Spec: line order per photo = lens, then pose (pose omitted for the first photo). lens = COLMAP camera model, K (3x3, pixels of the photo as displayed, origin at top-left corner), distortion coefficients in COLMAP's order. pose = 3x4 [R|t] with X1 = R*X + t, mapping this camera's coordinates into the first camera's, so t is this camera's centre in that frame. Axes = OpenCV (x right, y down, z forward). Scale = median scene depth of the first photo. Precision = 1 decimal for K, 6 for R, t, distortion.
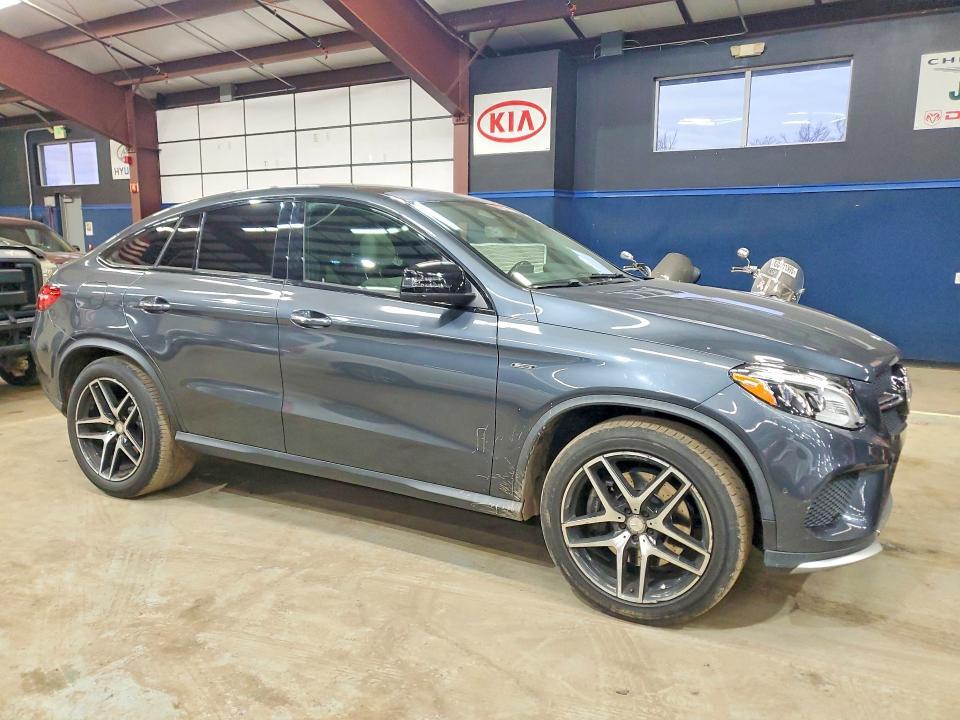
lens RADIAL K [[753.5, 0, 478.1], [0, 753.5, 363.1], [0, 0, 1]] dist [0.010730, 0.017491]
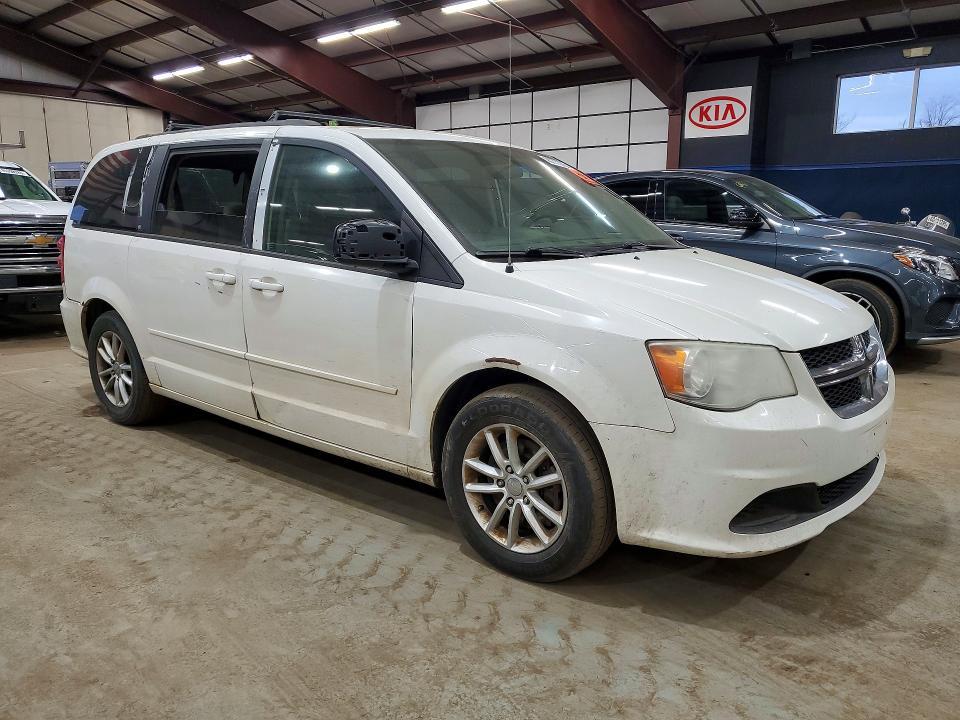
lens RADIAL K [[753.5, 0, 476.3], [0, 753.5, 365.2], [0, 0, 1]] dist [0.010730, 0.017491]
pose [[0.984388, 0.028894, -0.173623, -0.124420], [-0.021976, 0.998891, 0.041635, 0.070192], [0.174633, -0.037170, 0.983932, -0.370303]]
